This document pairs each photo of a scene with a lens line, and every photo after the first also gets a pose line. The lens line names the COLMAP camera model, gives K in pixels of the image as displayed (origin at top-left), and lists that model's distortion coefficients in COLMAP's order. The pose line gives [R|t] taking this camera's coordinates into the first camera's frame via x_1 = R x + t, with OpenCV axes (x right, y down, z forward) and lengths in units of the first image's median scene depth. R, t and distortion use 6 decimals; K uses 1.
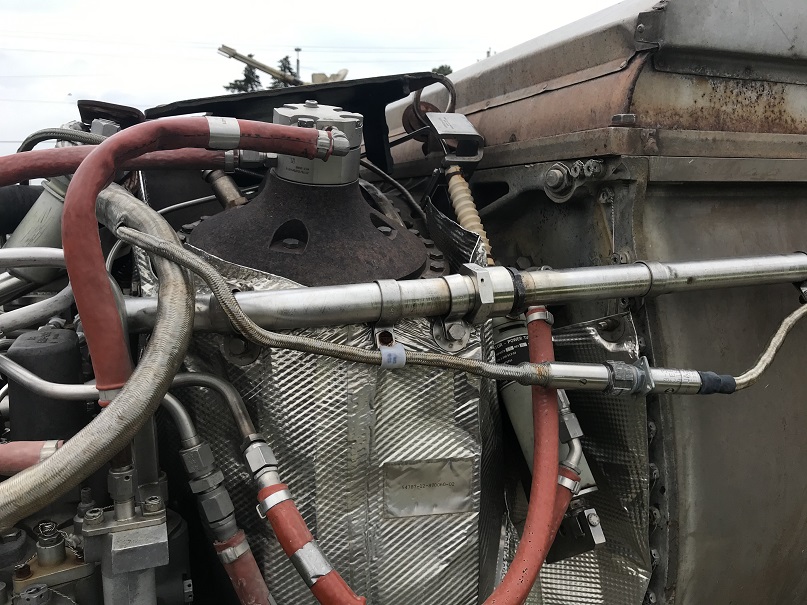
lens RADIAL K [[658.6, 0, 386.2], [0, 658.6, 303.1], [0, 0, 1]] dist [0.068852, -0.010232]
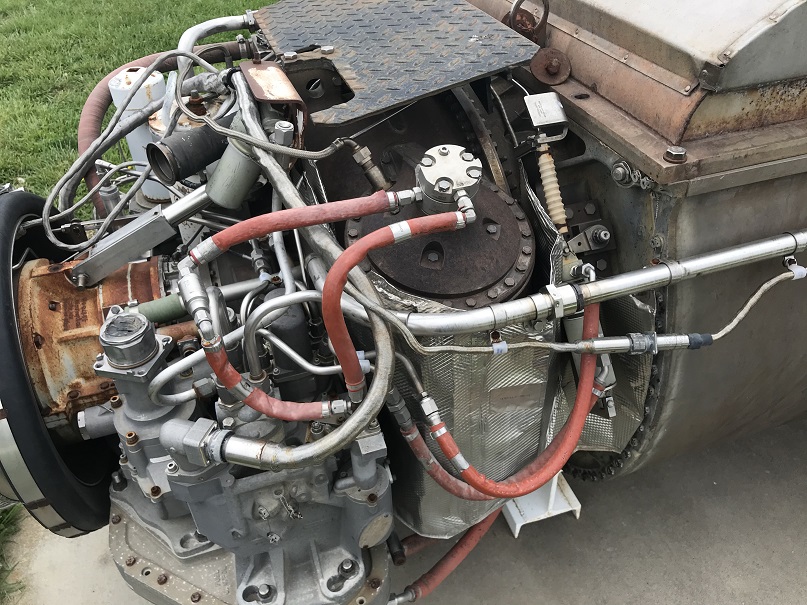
lens RADIAL K [[658.6, 0, 386.2], [0, 658.6, 303.1], [0, 0, 1]] dist [0.068852, -0.010232]
pose [[0.996602, 0.007091, -0.082066, -0.125078], [0.033252, 0.876865, 0.479584, -0.735898], [0.075362, -0.480684, 0.873650, -0.408007]]
